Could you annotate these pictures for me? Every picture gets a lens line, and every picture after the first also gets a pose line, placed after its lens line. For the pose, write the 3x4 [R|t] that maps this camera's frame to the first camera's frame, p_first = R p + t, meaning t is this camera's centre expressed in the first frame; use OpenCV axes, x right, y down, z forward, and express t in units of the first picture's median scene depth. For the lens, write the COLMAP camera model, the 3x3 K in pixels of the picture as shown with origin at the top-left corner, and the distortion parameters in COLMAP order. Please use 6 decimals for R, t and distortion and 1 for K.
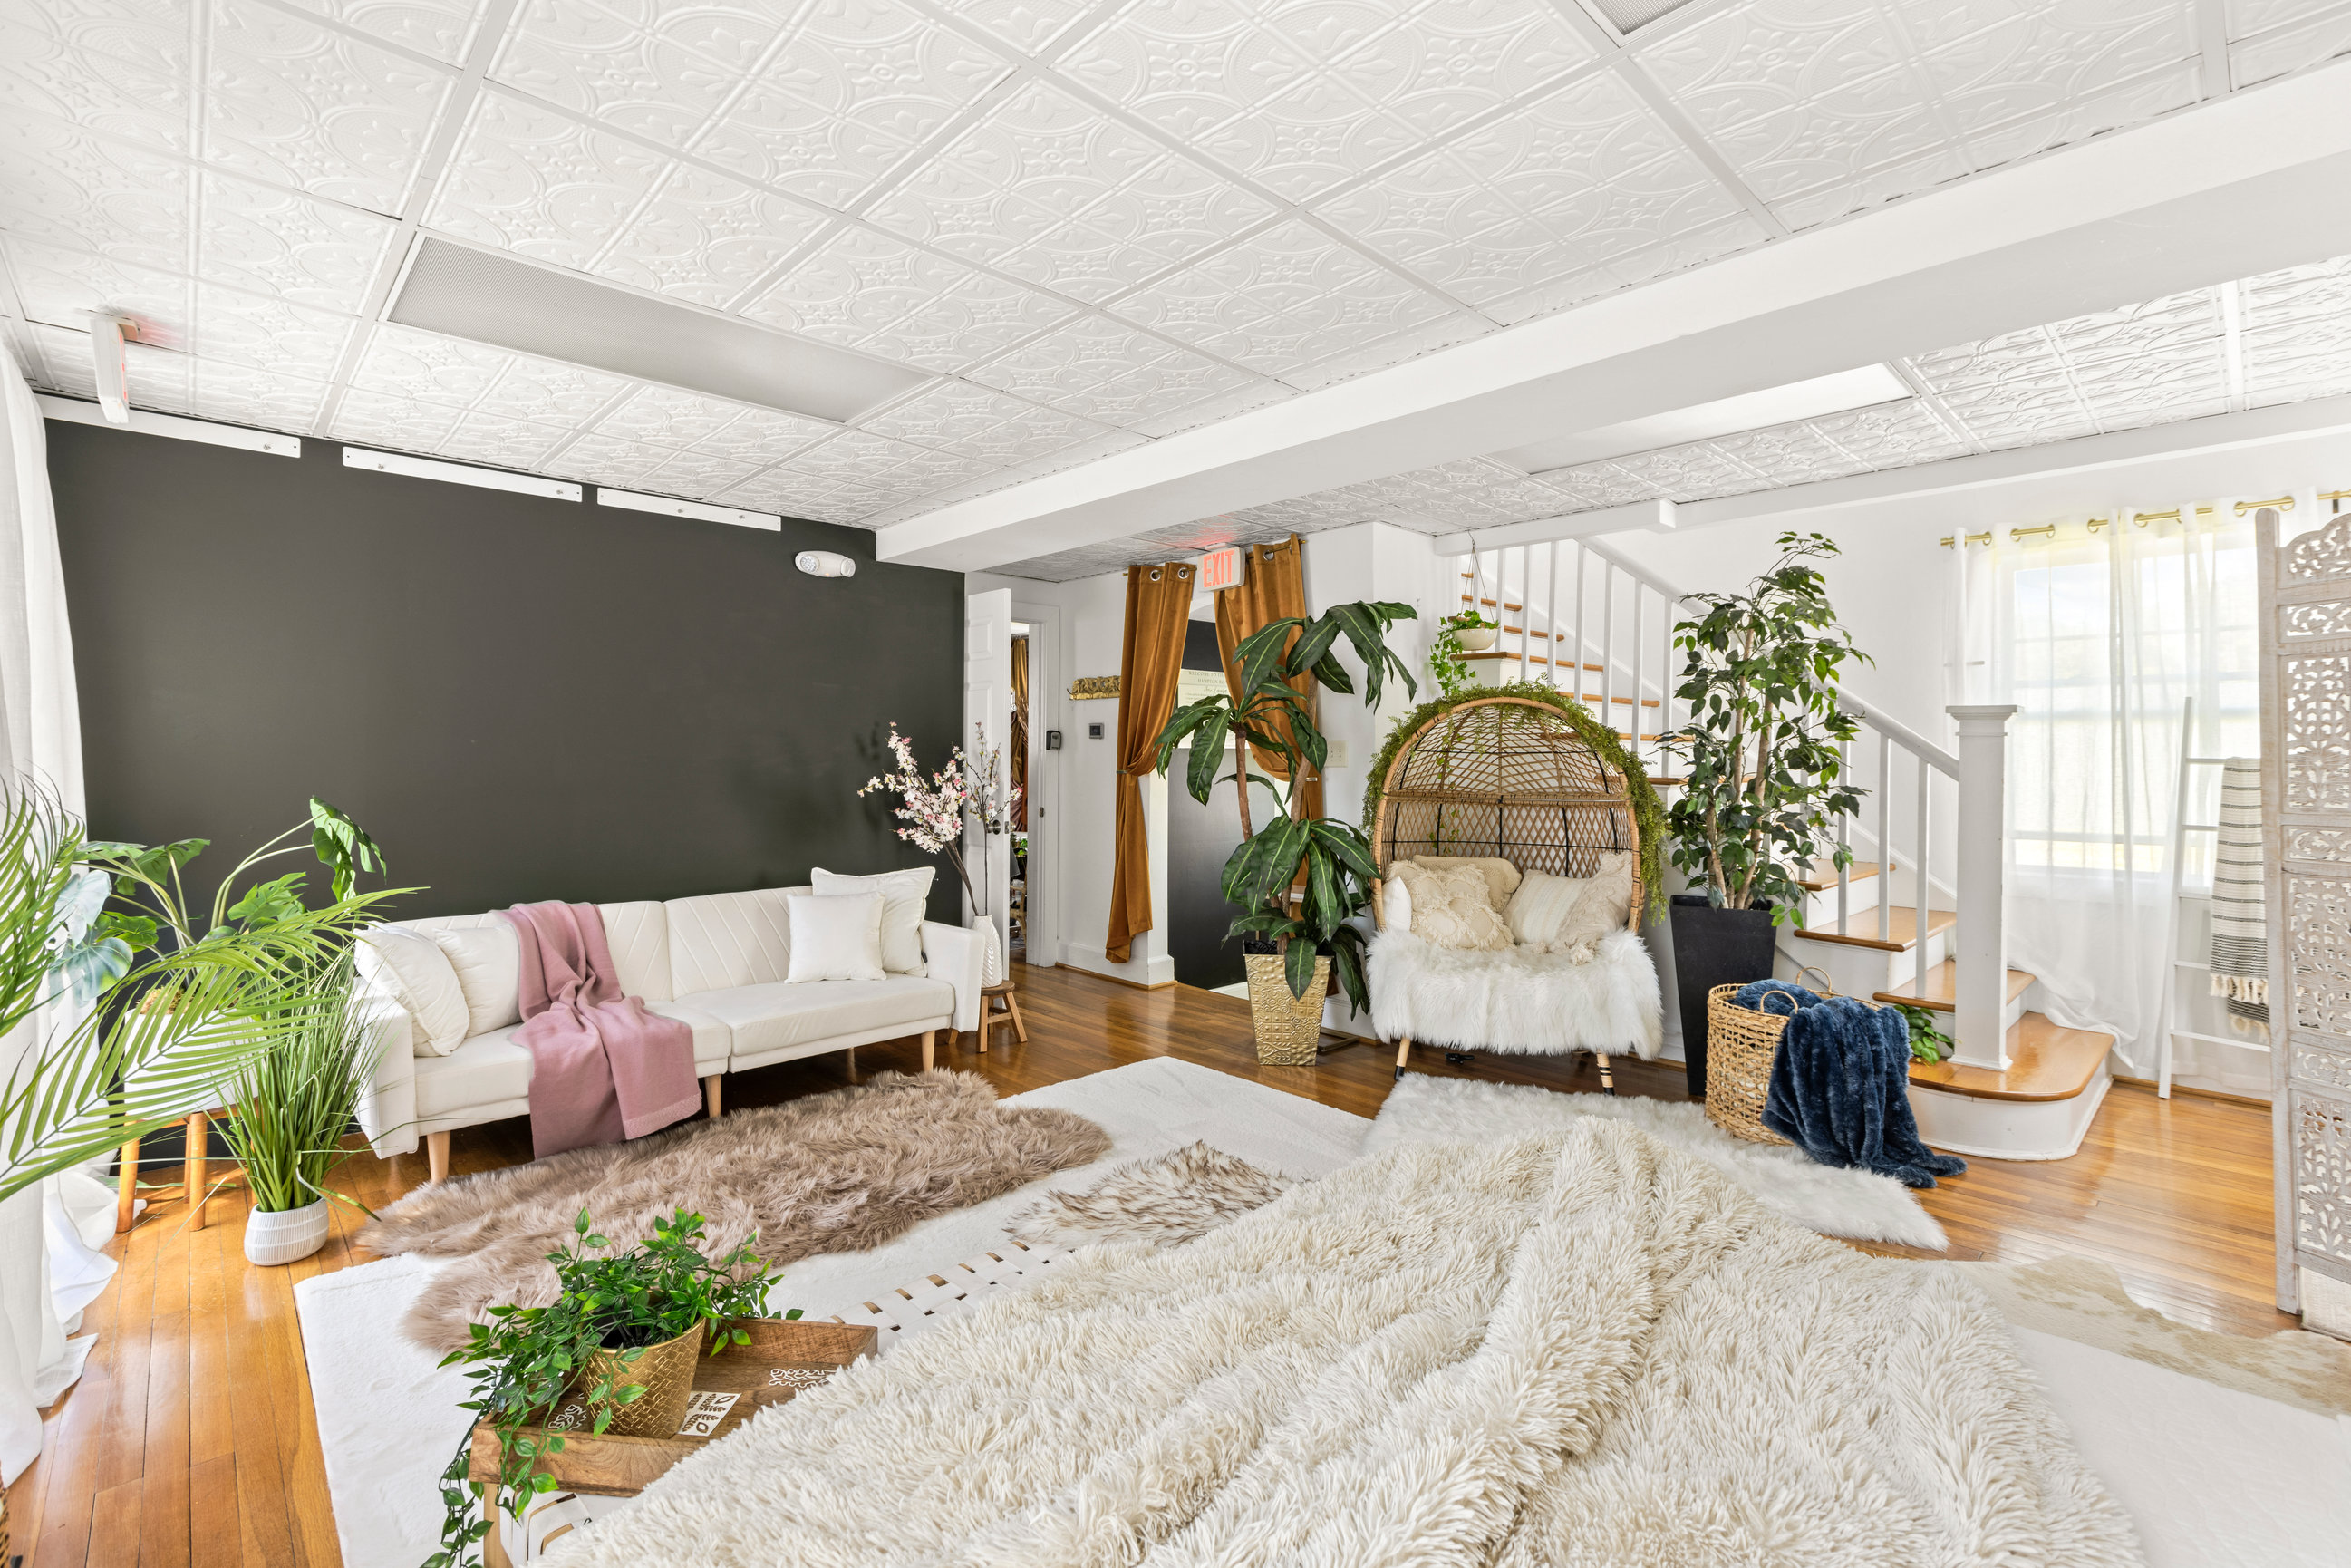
lens RADIAL K [[1061.9, 0, 1171.8], [0, 1061.9, 797.6], [0, 0, 1]] dist [-0.001512, 0.000085]
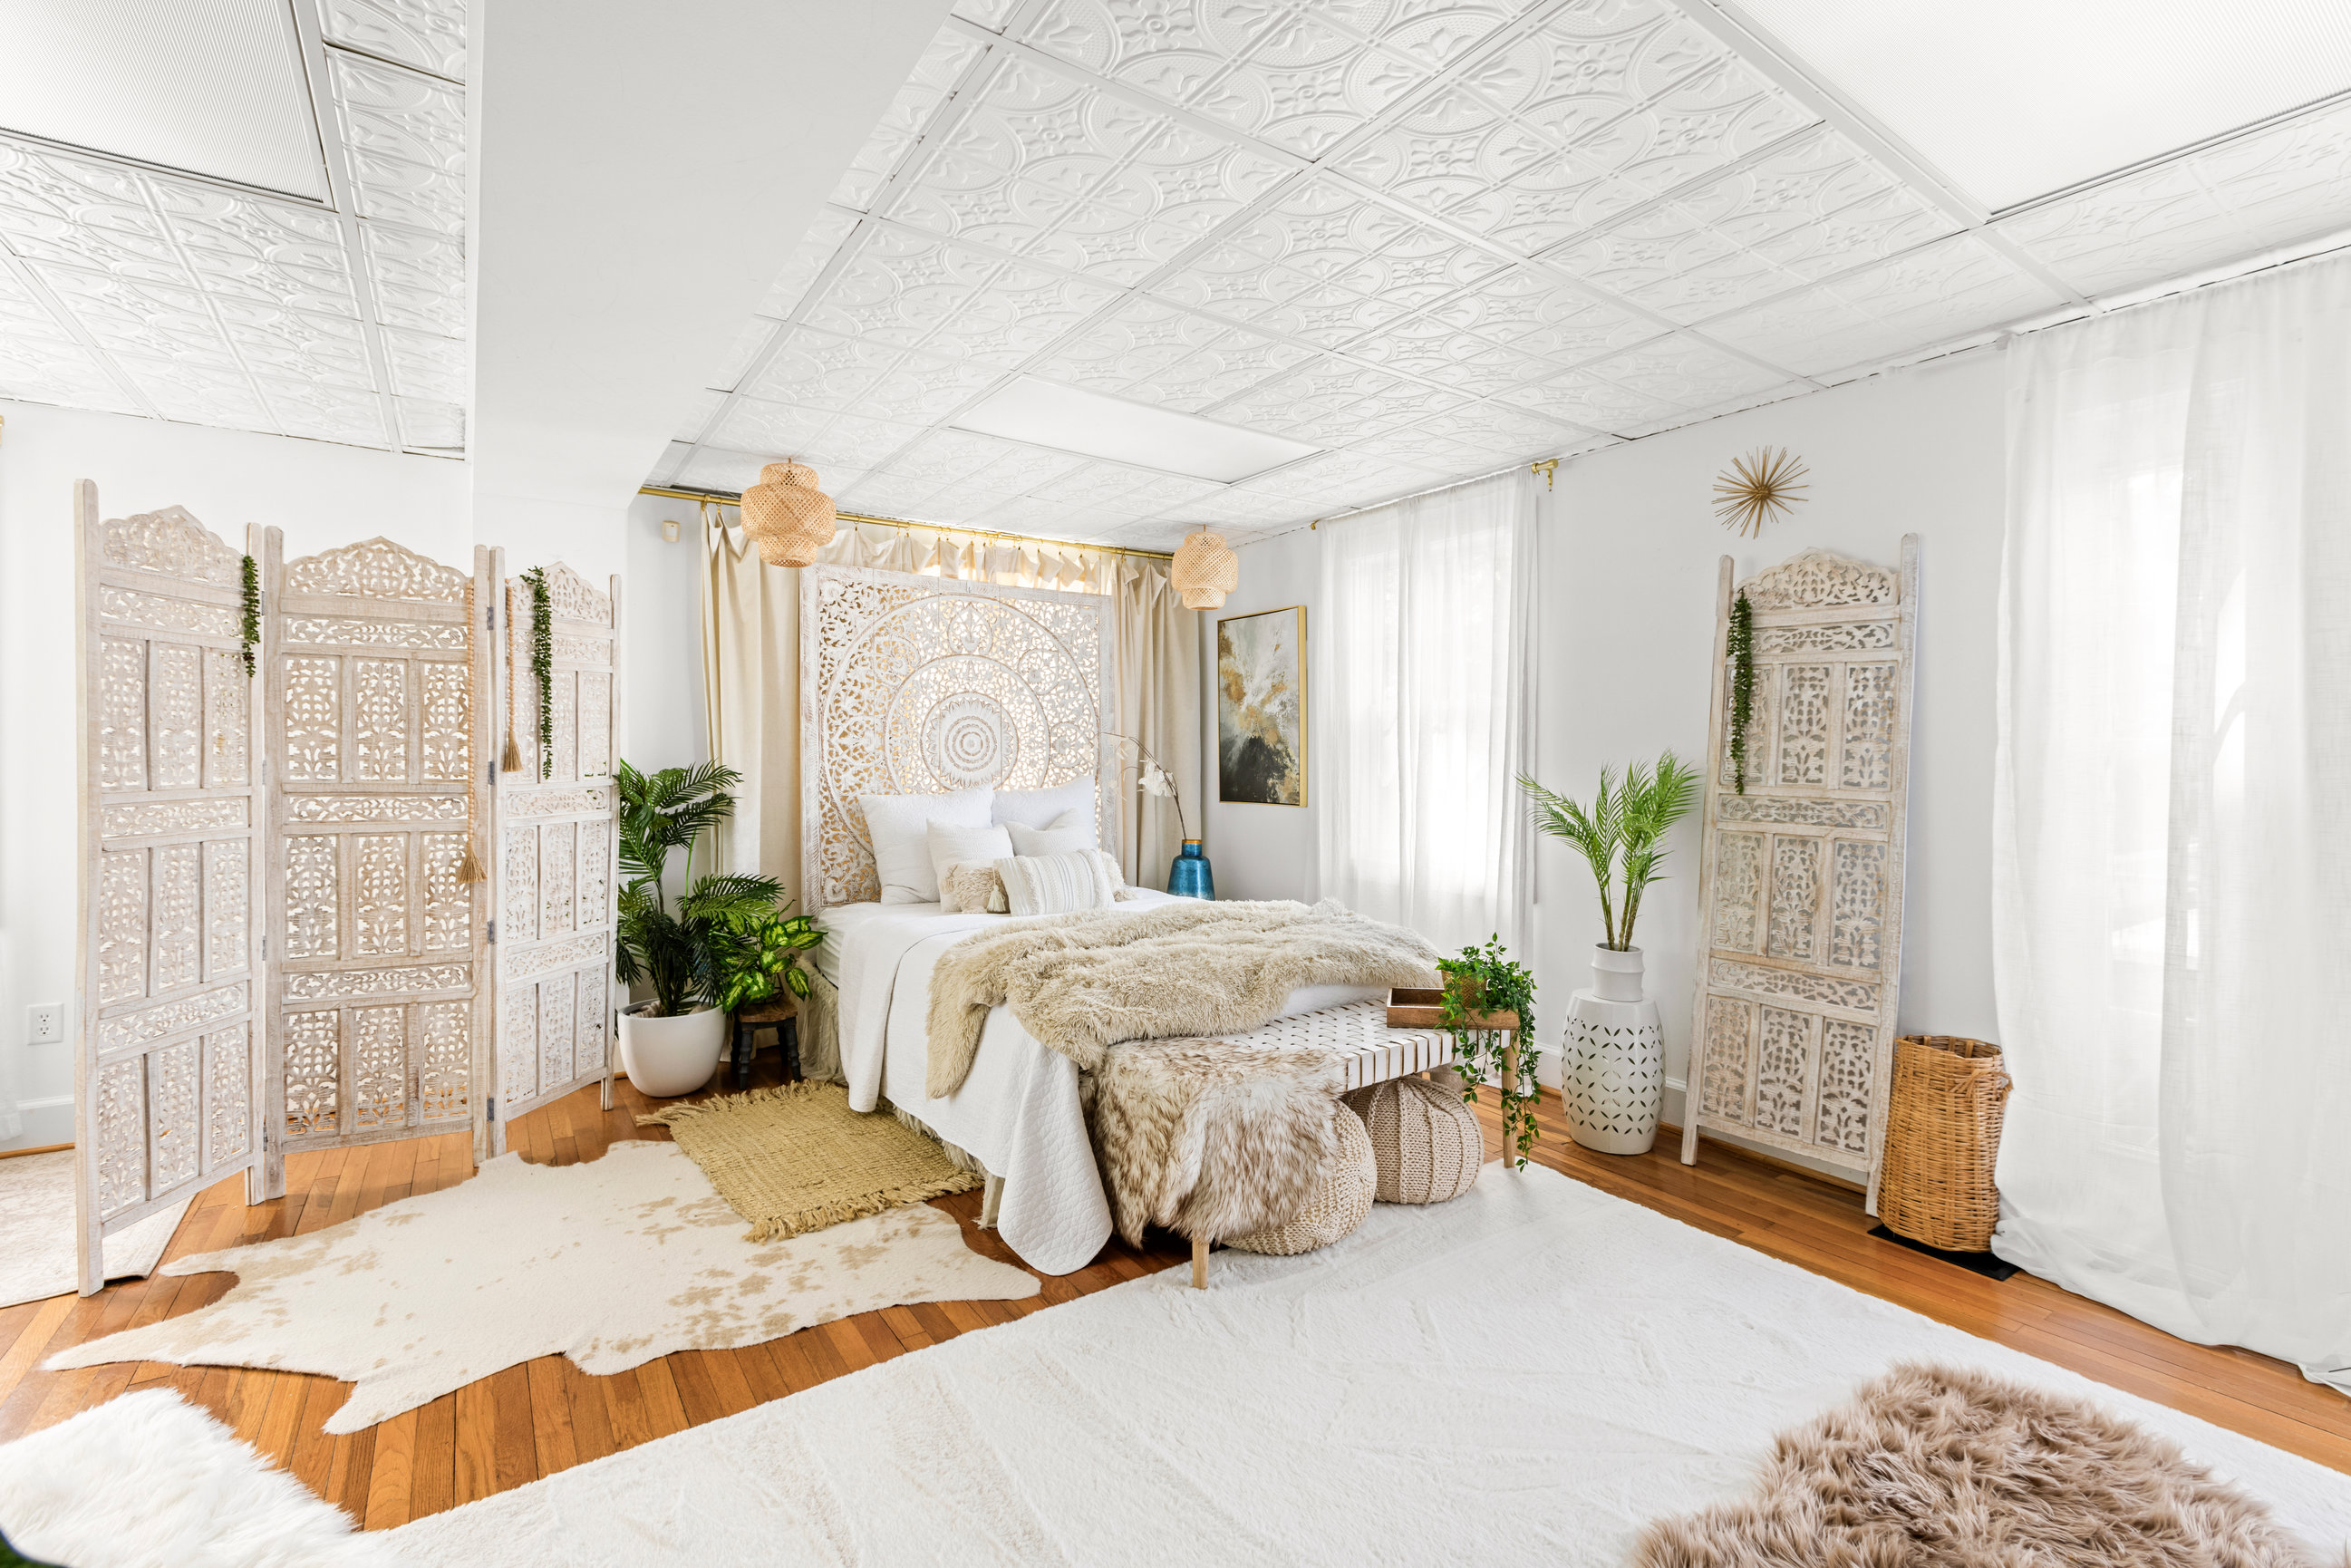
lens RADIAL K [[1044.3, 0, 1173.5], [0, 1044.3, 760.8], [0, 0, 1]] dist [-0.000503, 0.000035]
pose [[-0.988012, -0.002664, 0.154353, -0.074827], [0.004001, 0.999073, 0.042854, -0.041328], [-0.154324, 0.042957, -0.987086, 1.398254]]
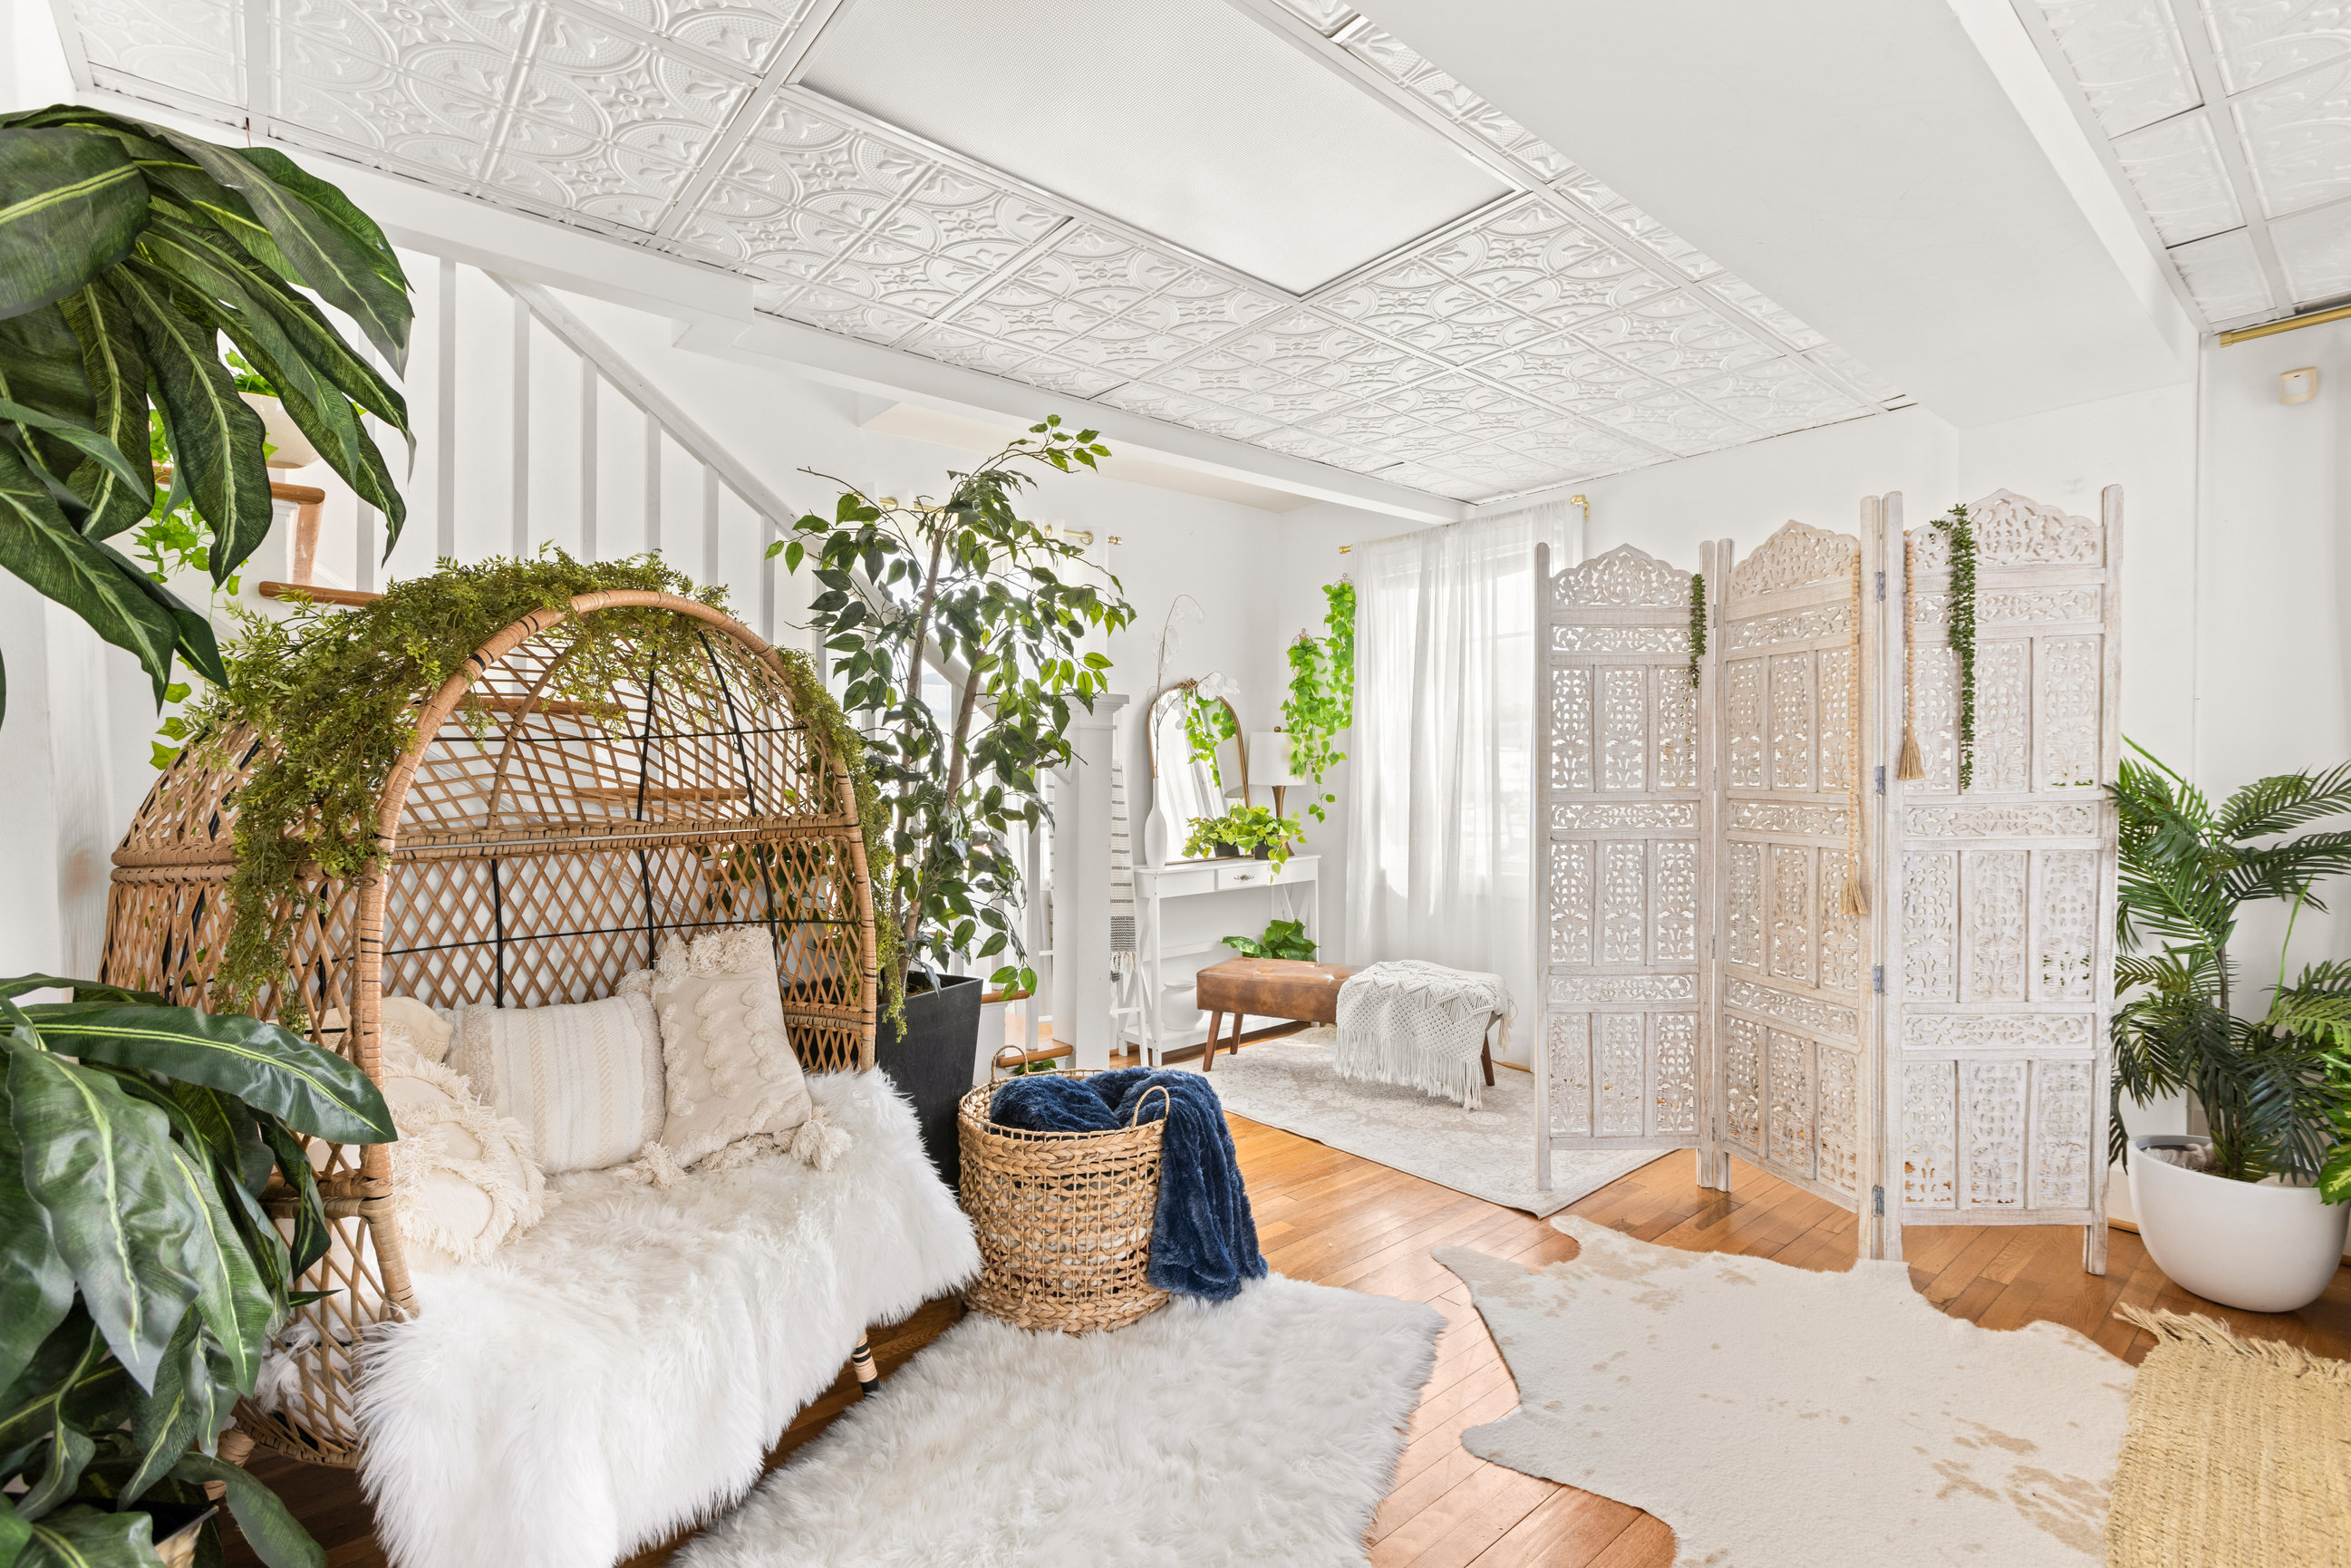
lens RADIAL K [[1061.9, 0, 1171.8], [0, 1061.9, 797.6], [0, 0, 1]] dist [-0.001512, 0.000085]
pose [[0.060670, -0.020770, 0.997942, -0.114151], [0.047991, 0.998688, 0.017868, -0.017282], [-0.997003, 0.046808, 0.061587, 1.009387]]
